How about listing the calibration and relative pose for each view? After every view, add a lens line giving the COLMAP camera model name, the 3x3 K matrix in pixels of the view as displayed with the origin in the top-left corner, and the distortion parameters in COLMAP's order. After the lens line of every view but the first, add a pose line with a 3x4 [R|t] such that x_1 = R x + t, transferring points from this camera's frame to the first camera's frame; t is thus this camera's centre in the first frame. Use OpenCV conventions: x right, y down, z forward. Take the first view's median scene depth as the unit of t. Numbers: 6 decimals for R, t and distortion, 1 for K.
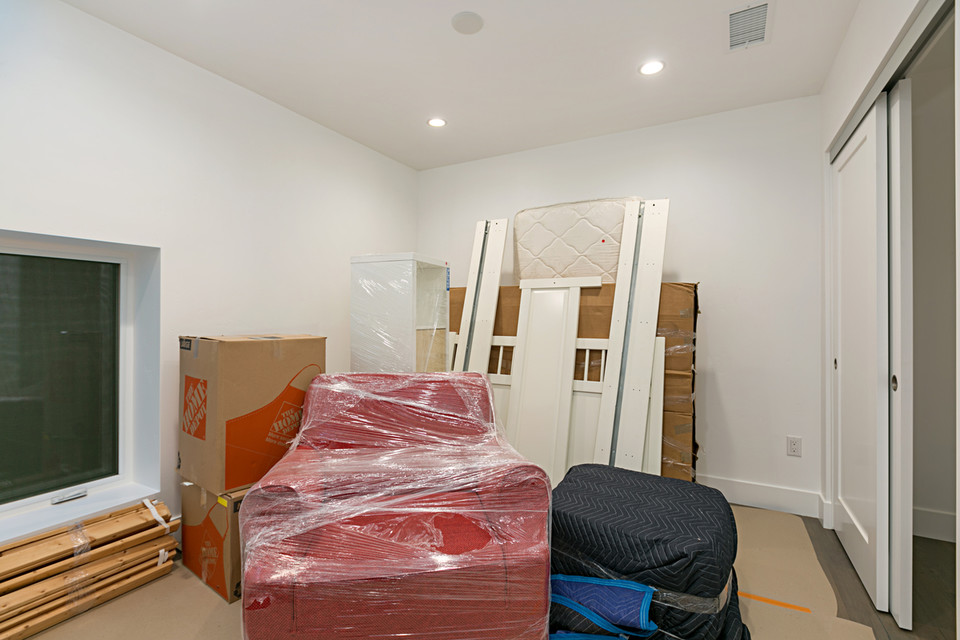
lens RADIAL K [[446.6, 0, 479.8], [0, 446.6, 313.2], [0, 0, 1]] dist [-0.001473, -0.000084]
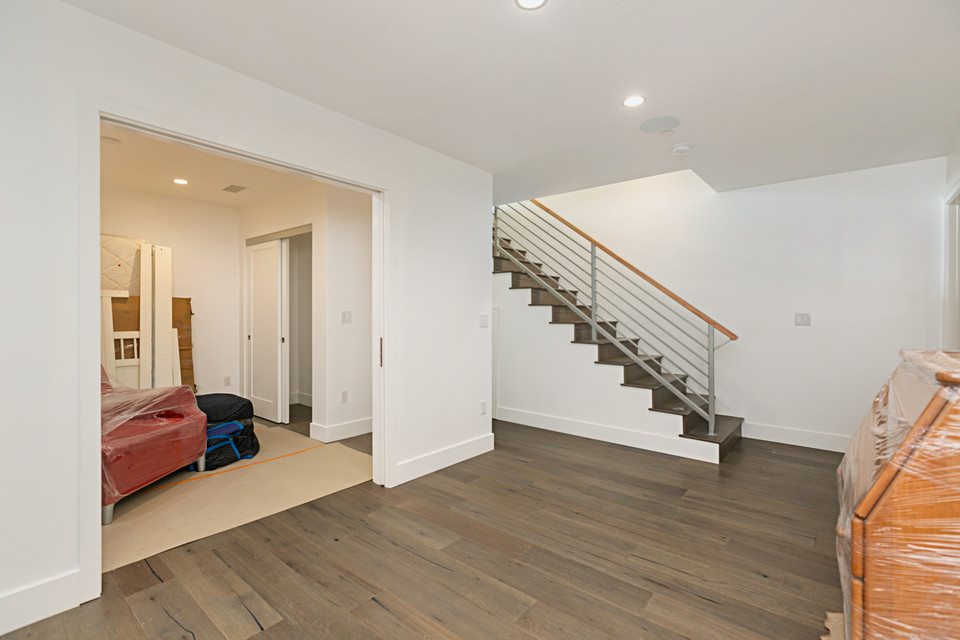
lens RADIAL K [[438.9, 0, 480.4], [0, 438.9, 315.1], [0, 0, 1]] dist [-0.000110, 0.000007]
pose [[0.198459, -0.009180, 0.980066, -0.989804], [-0.014070, 0.999826, 0.012214, -0.035555], [-0.980008, -0.016213, 0.198295, -0.493511]]
